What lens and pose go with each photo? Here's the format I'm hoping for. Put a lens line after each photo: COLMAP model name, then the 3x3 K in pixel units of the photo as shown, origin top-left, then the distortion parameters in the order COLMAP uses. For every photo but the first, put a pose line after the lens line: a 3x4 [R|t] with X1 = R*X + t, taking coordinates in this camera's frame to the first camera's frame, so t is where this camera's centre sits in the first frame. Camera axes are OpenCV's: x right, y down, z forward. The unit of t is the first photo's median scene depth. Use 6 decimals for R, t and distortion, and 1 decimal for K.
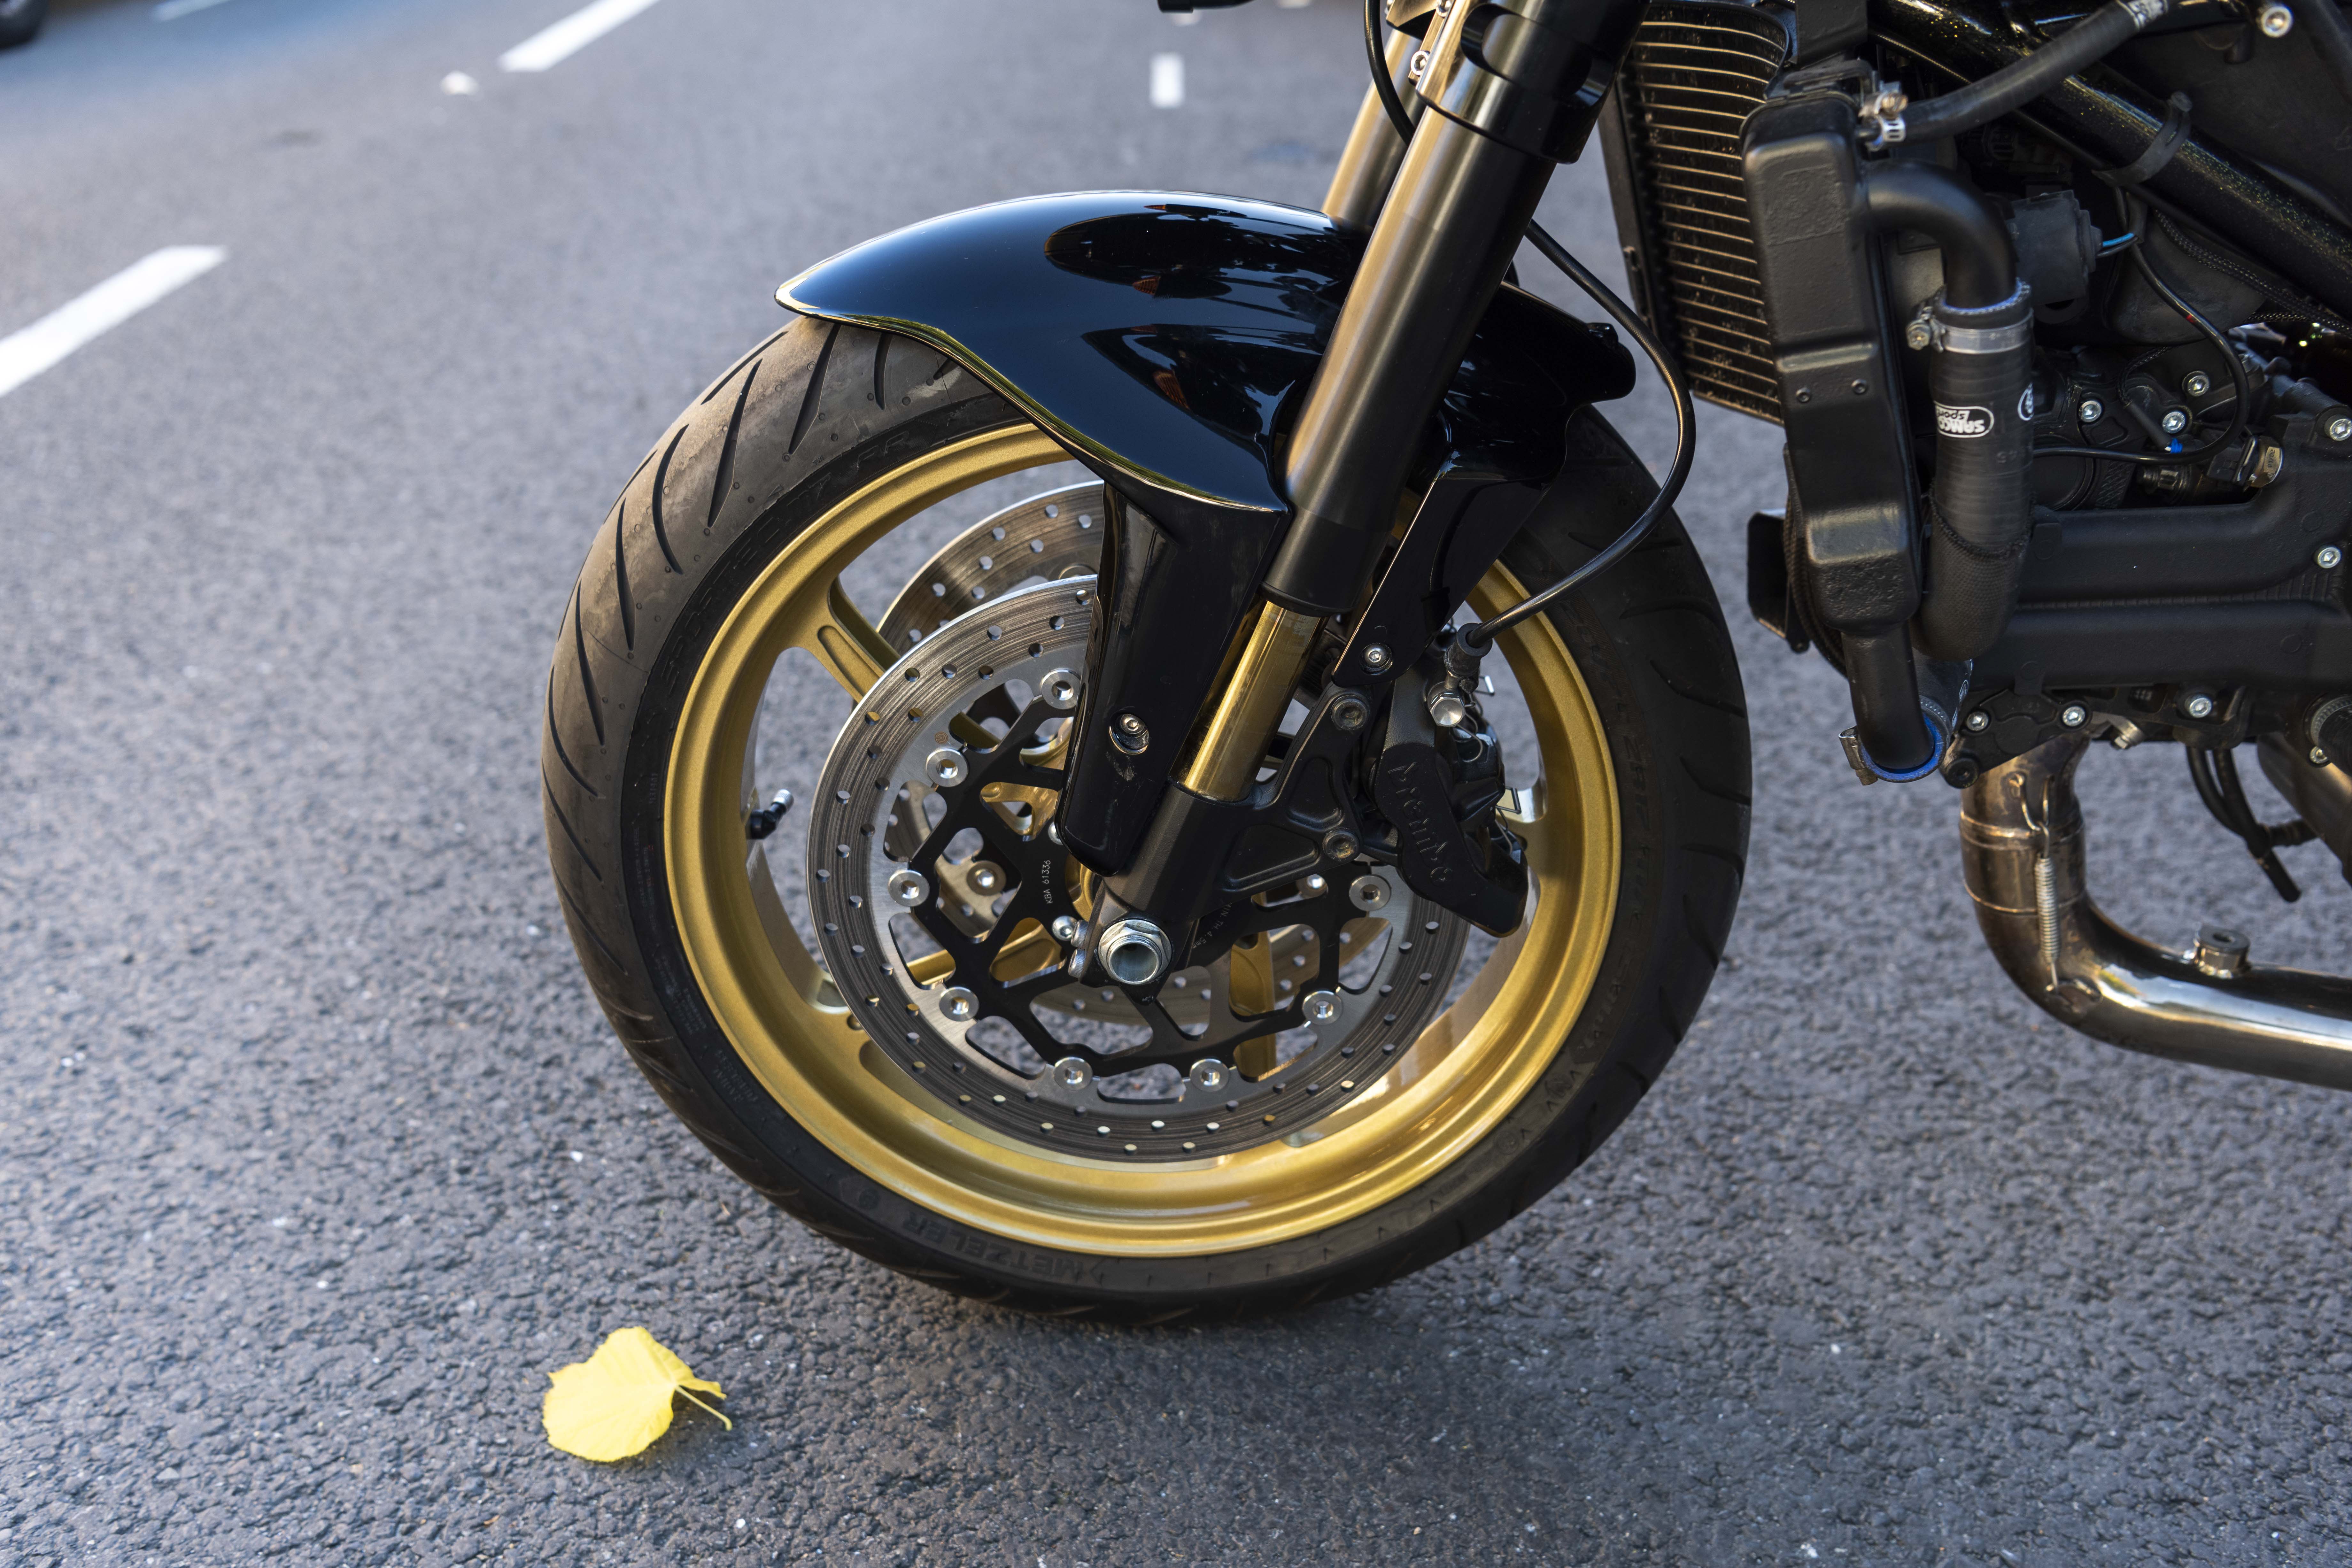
lens RADIAL K [[2301.3, 0, 1163.9], [0, 2301.3, 786.2], [0, 0, 1]] dist [0.009257, 0.000000]
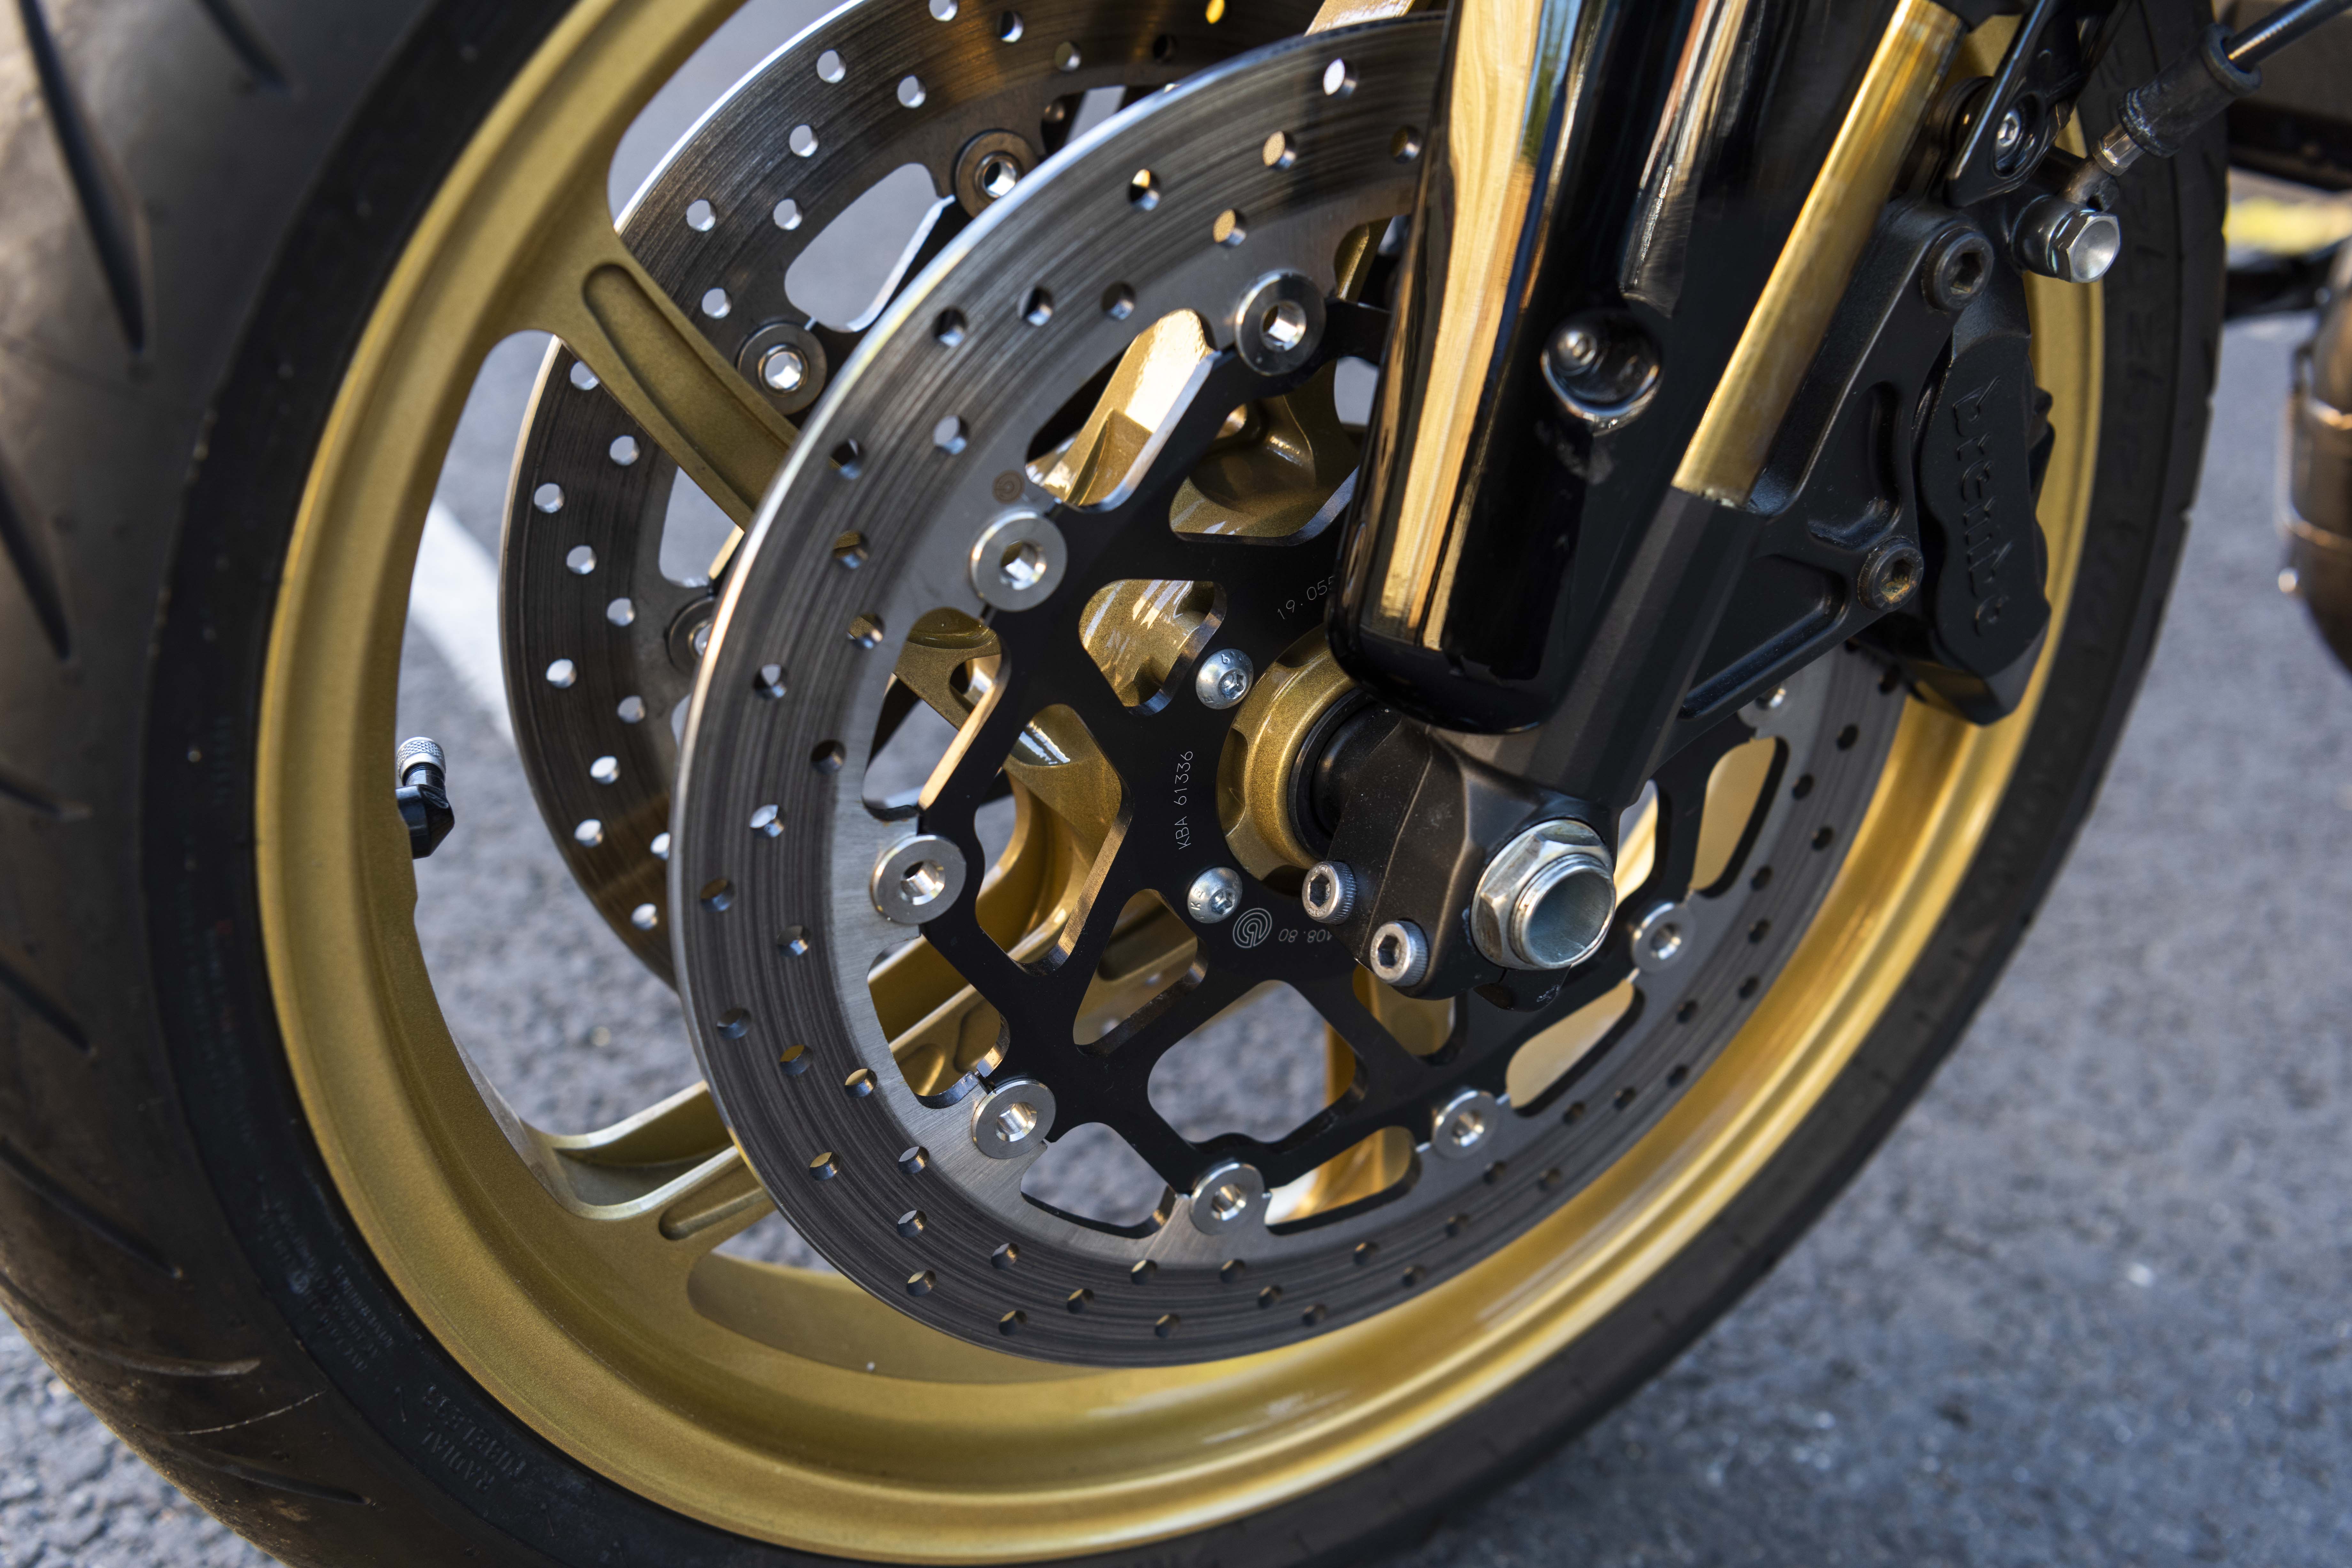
lens RADIAL K [[2301.3, 0, 1178.4], [0, 2301.3, 798.0], [0, 0, 1]] dist [0.009257, 0.000000]
pose [[0.866324, -0.200689, 0.457391, -0.252538], [0.184836, 0.979532, 0.079698, 0.005358], [-0.464024, 0.015498, 0.885687, 0.598948]]
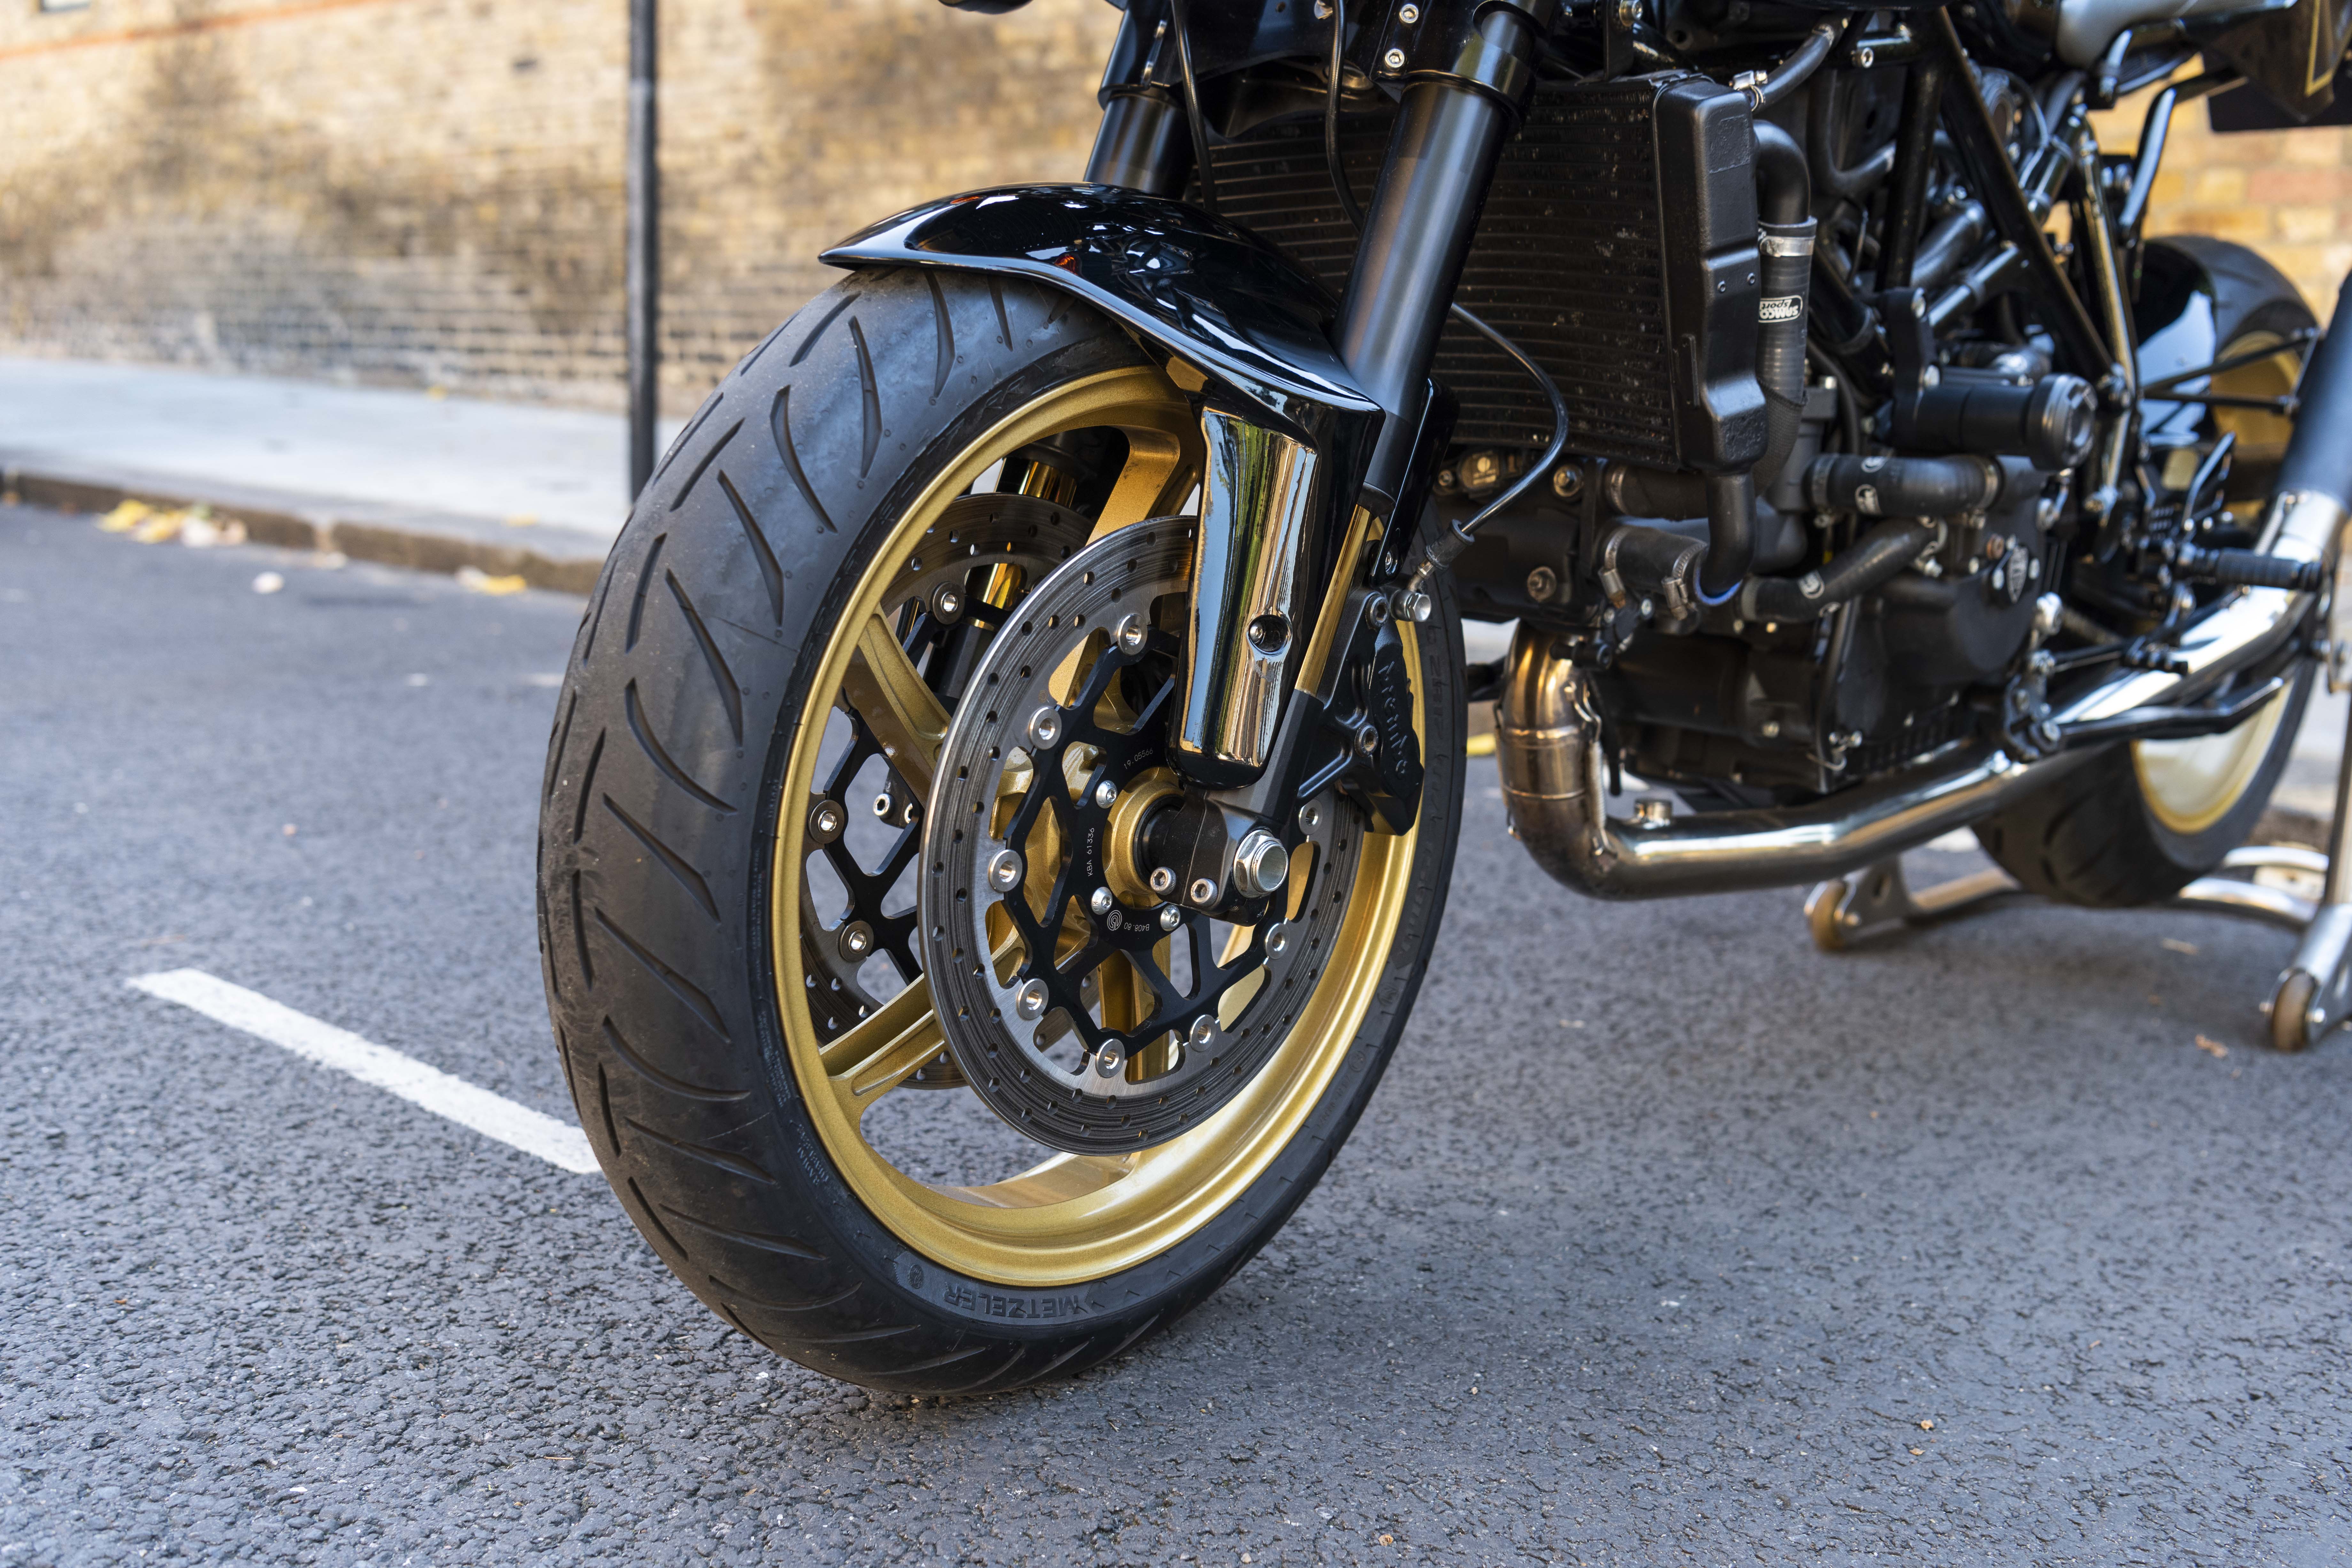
lens RADIAL K [[2301.3, 0, 1182.9], [0, 2301.3, 772.3], [0, 0, 1]] dist [0.009257, 0.000000]
pose [[0.657673, -0.101315, 0.746459, -0.758349], [0.285087, 0.950687, -0.122143, 0.140578], [-0.697275, 0.293136, 0.654125, 0.304467]]
